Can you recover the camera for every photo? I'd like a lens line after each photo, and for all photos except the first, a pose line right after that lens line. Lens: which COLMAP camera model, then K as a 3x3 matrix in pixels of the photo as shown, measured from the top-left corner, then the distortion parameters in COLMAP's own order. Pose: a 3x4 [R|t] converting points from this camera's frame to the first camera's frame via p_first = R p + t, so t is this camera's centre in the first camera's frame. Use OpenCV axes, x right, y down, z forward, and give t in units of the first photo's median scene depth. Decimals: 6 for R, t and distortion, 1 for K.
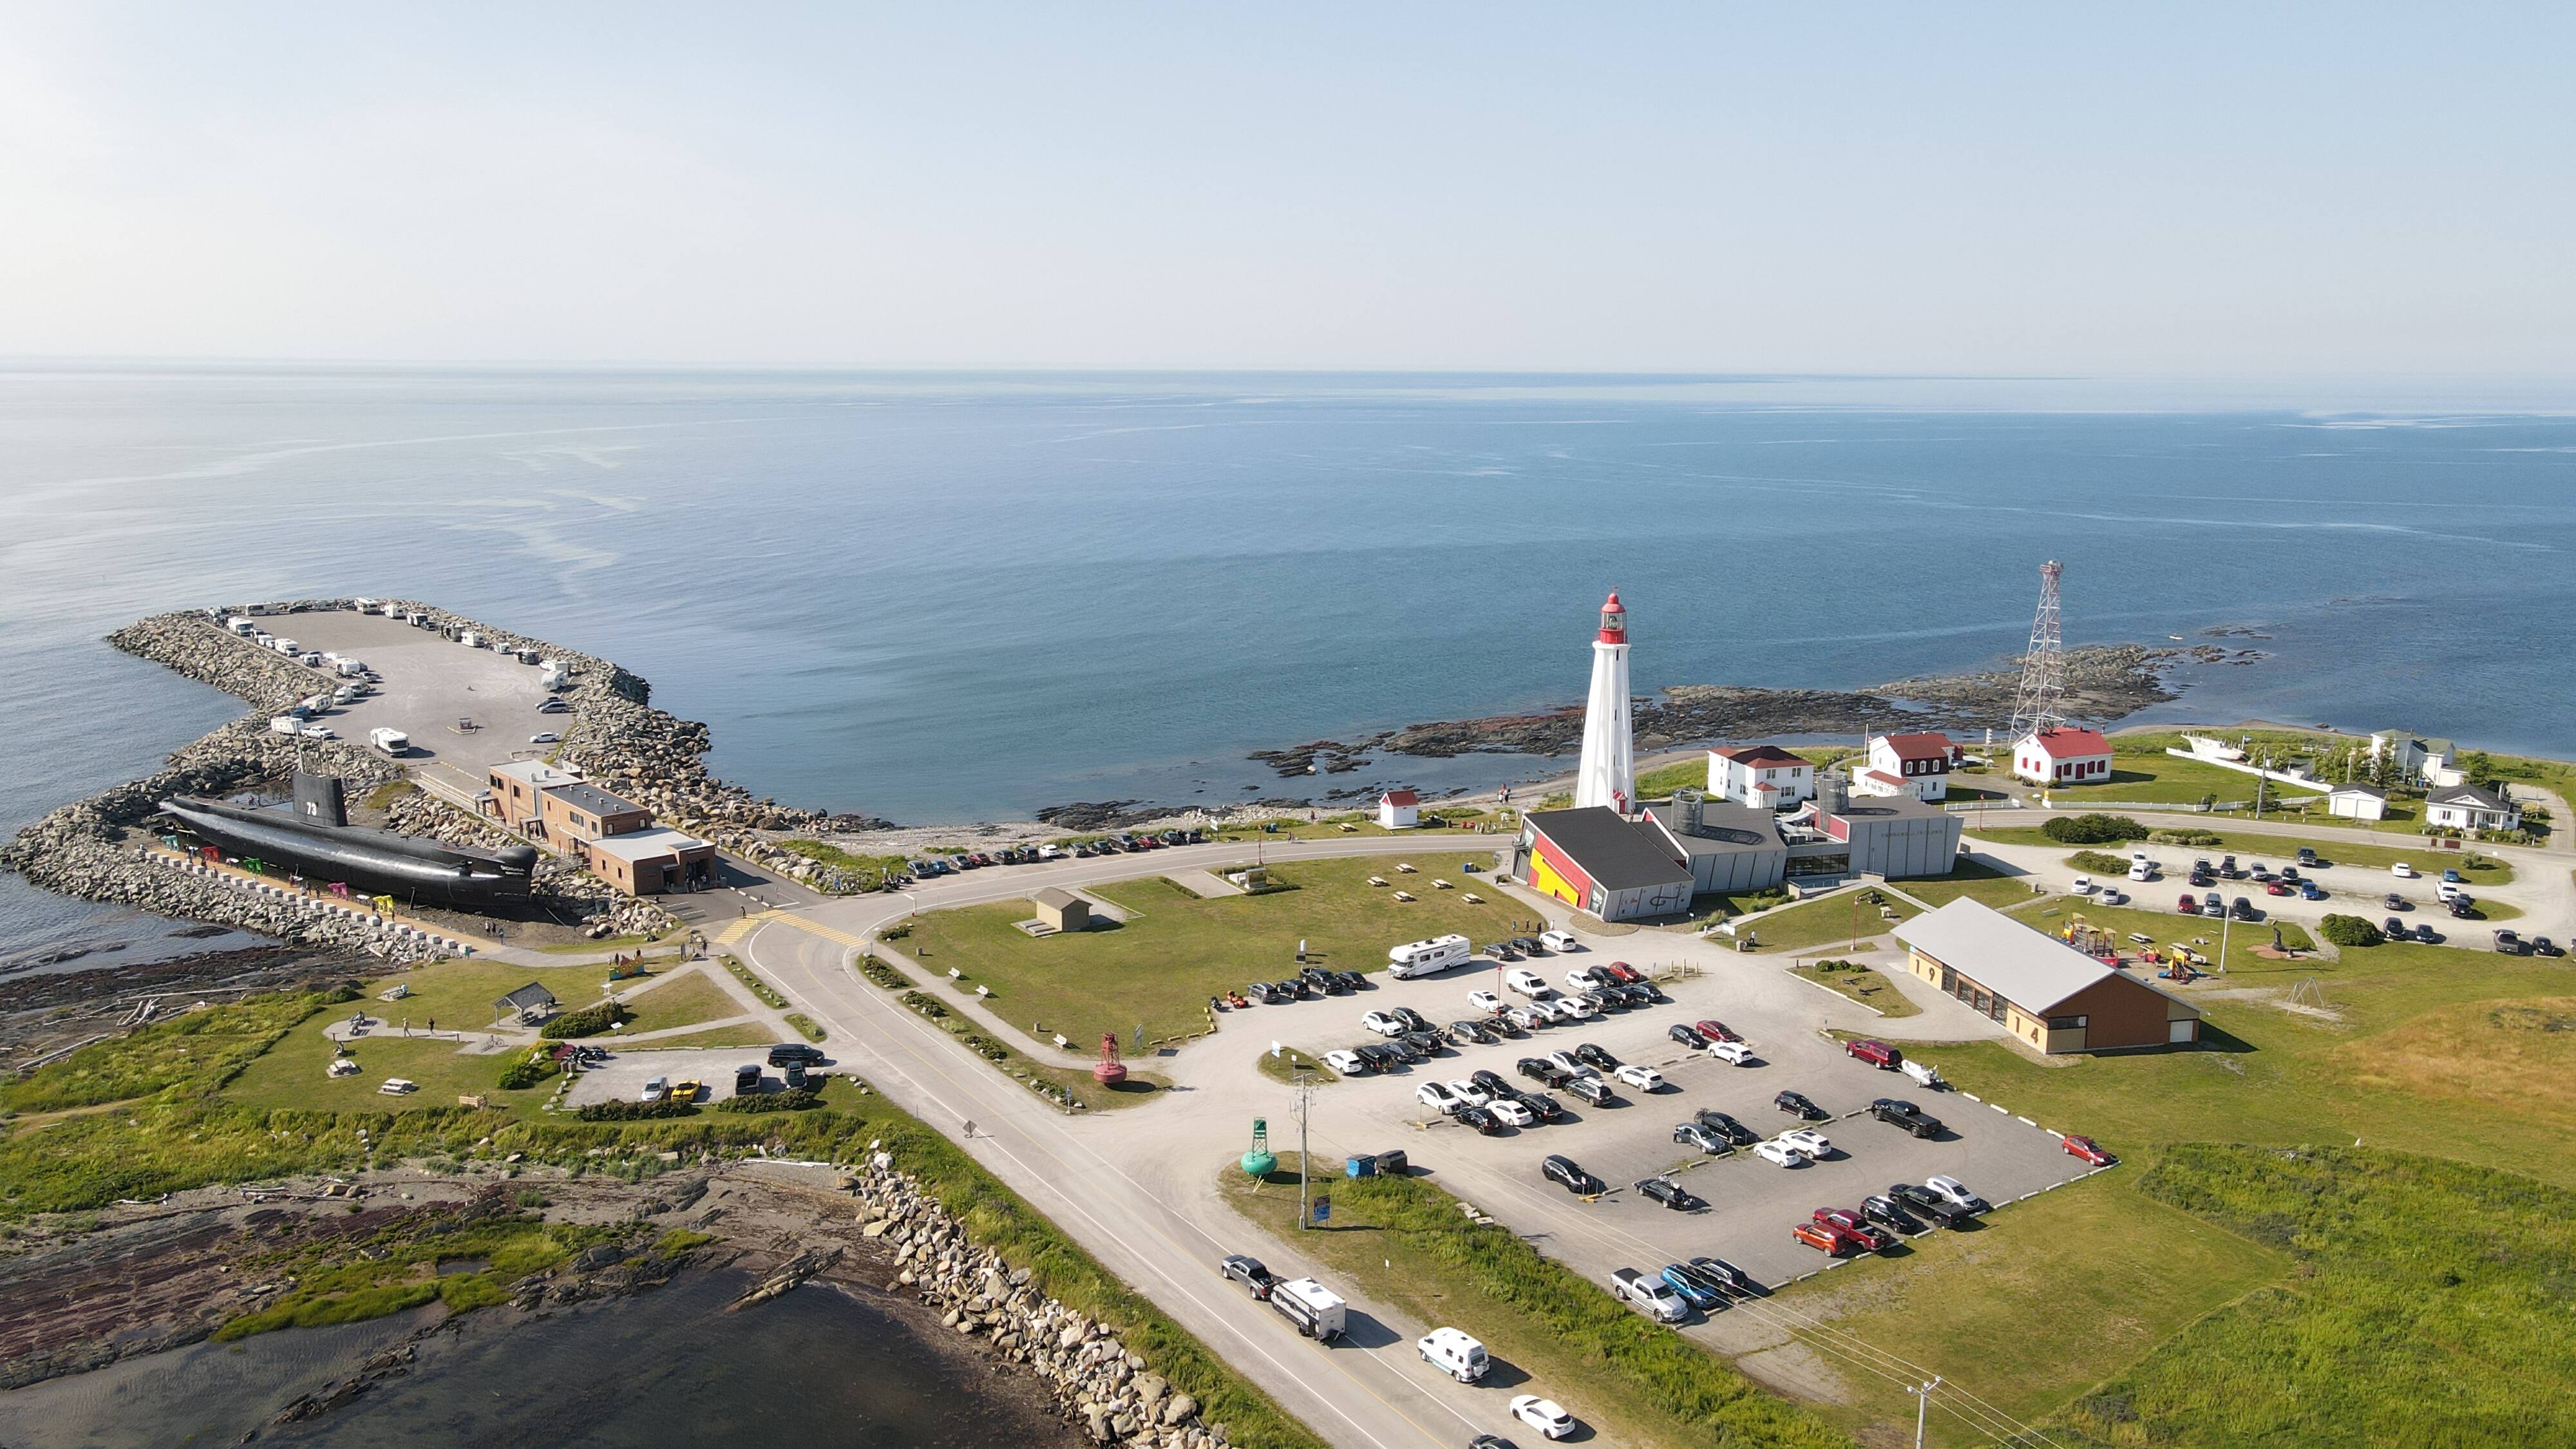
lens RADIAL K [[1925.8, 0, 1287.5], [0, 1925.8, 723.3], [0, 0, 1]] dist [0.010013, 0.010580]
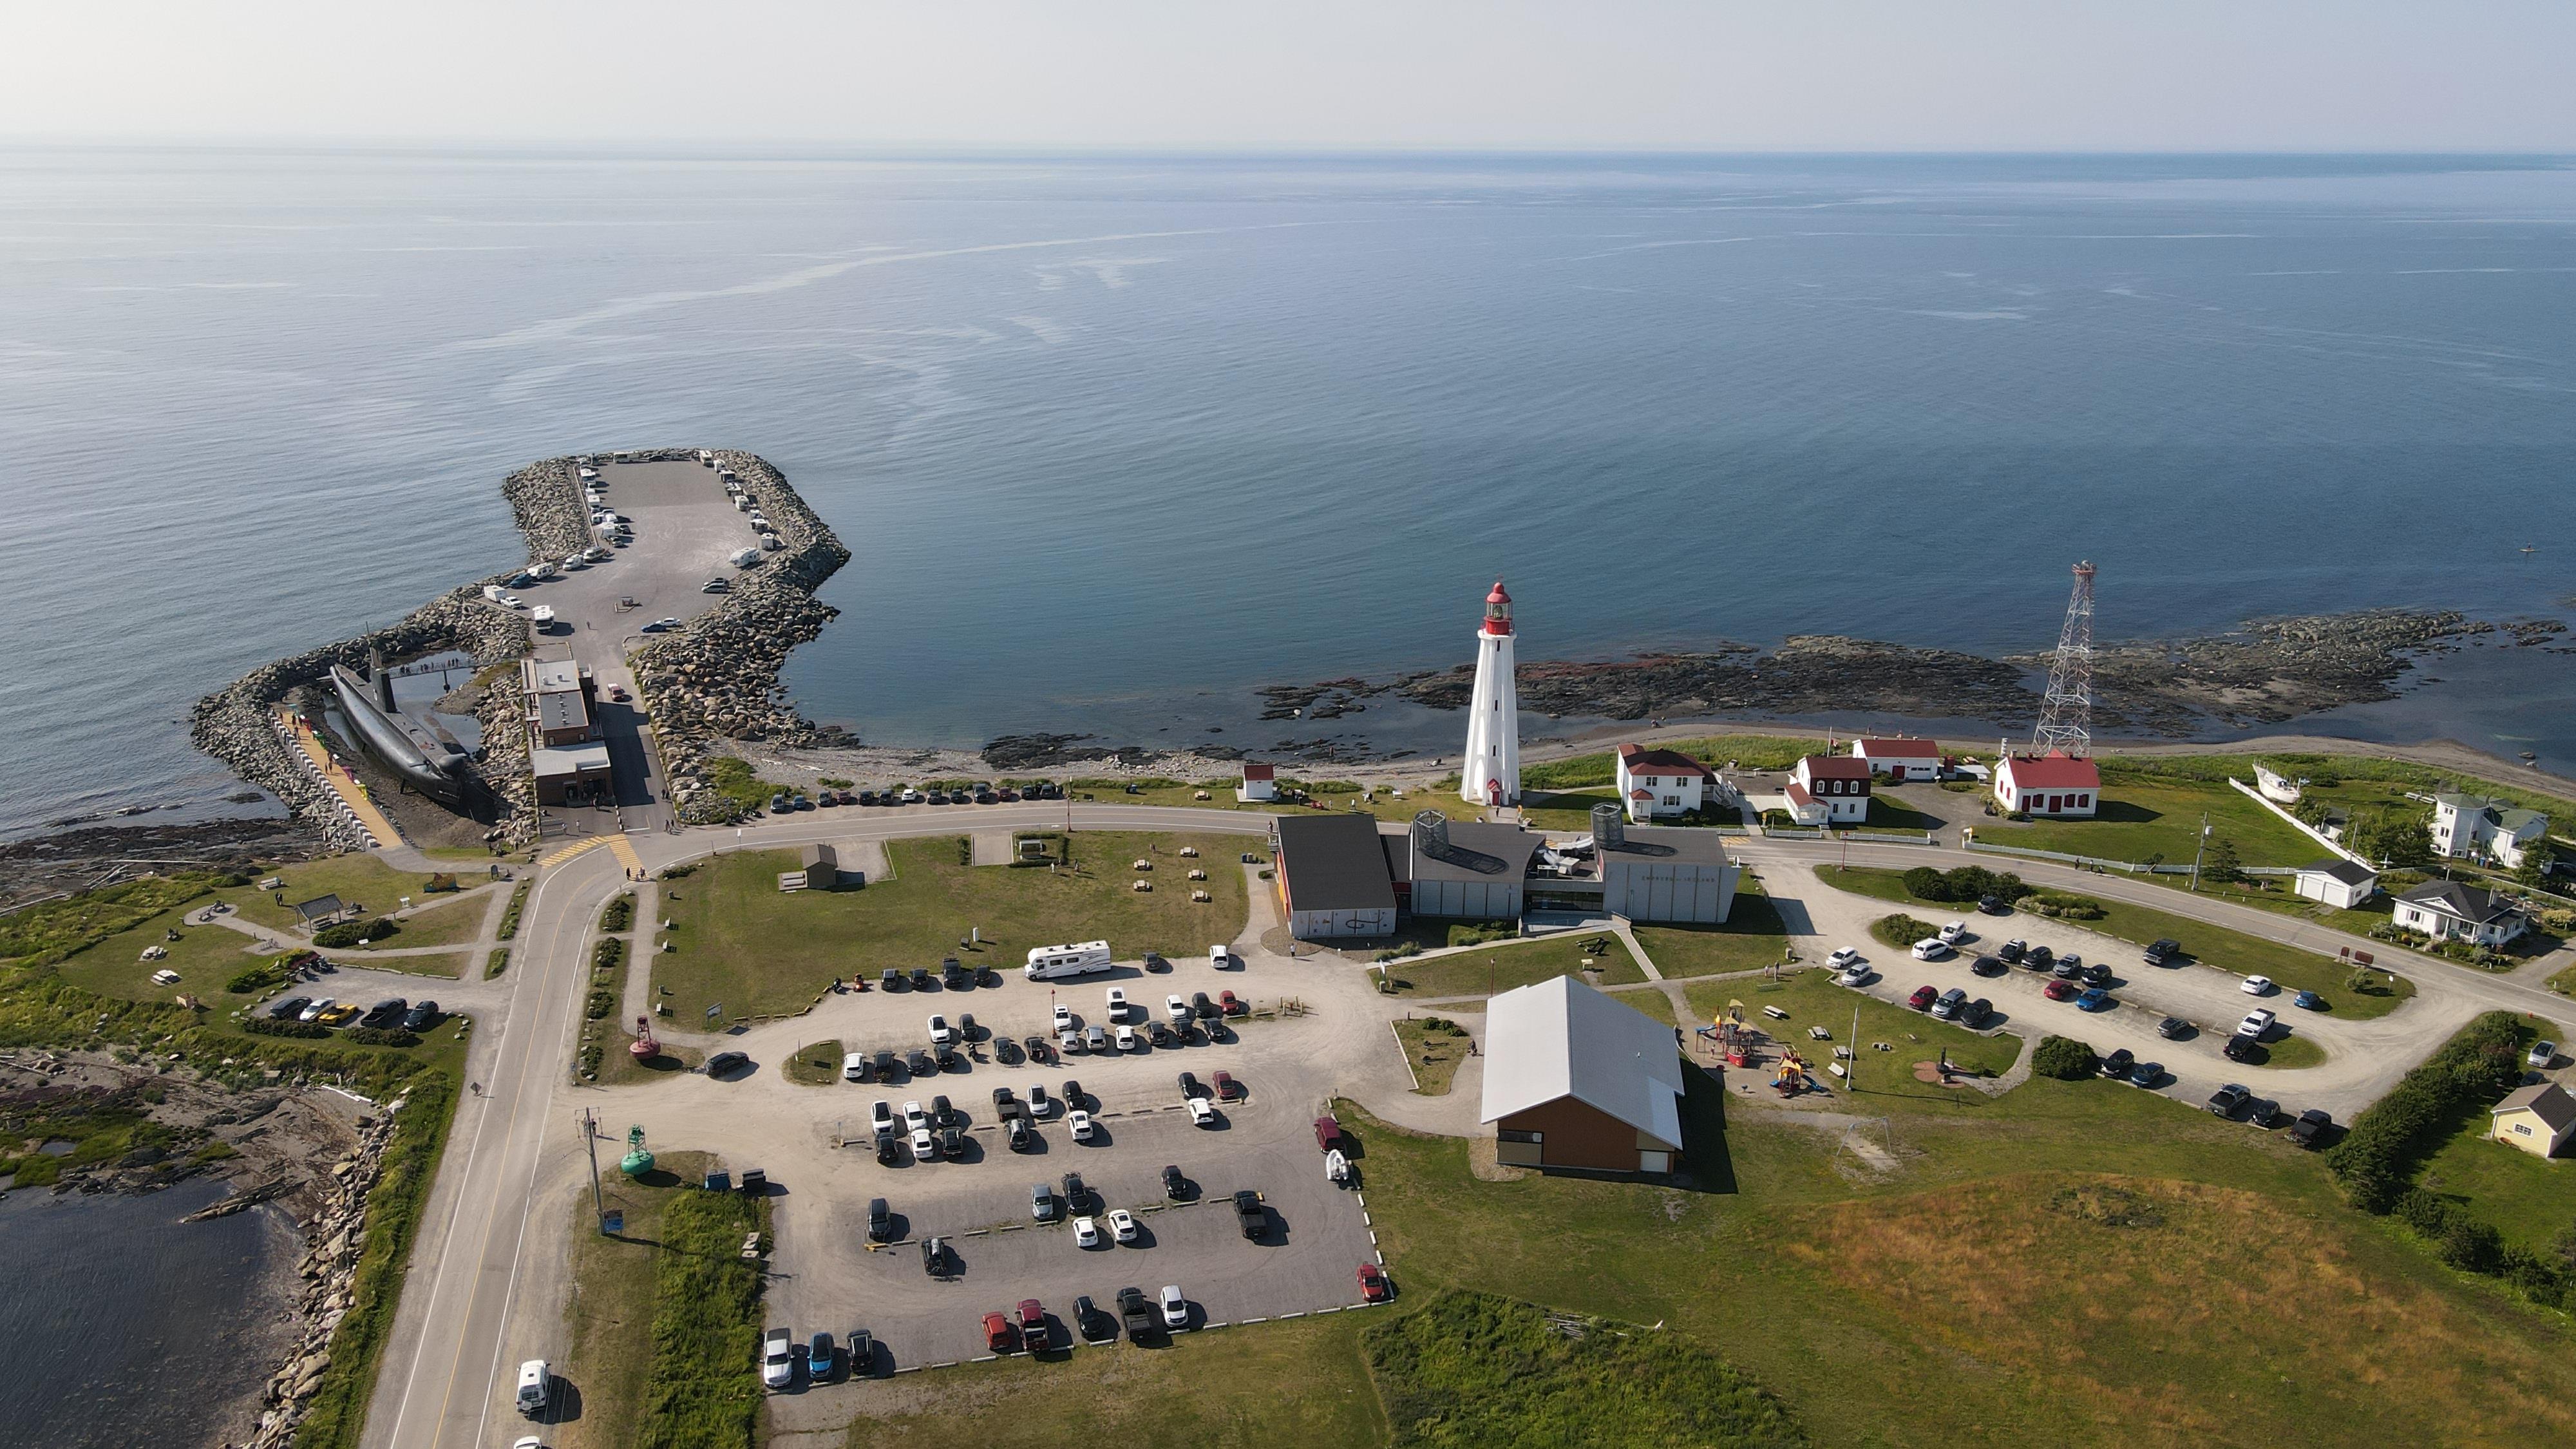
lens RADIAL K [[1925.8, 0, 1288.9], [0, 1925.8, 724.3], [0, 0, 1]] dist [0.010013, 0.010580]
pose [[0.942284, 0.096811, -0.320513, 0.478859], [-0.060137, 0.990654, 0.122429, -0.134969], [0.329370, -0.096088, 0.939299, 0.048631]]
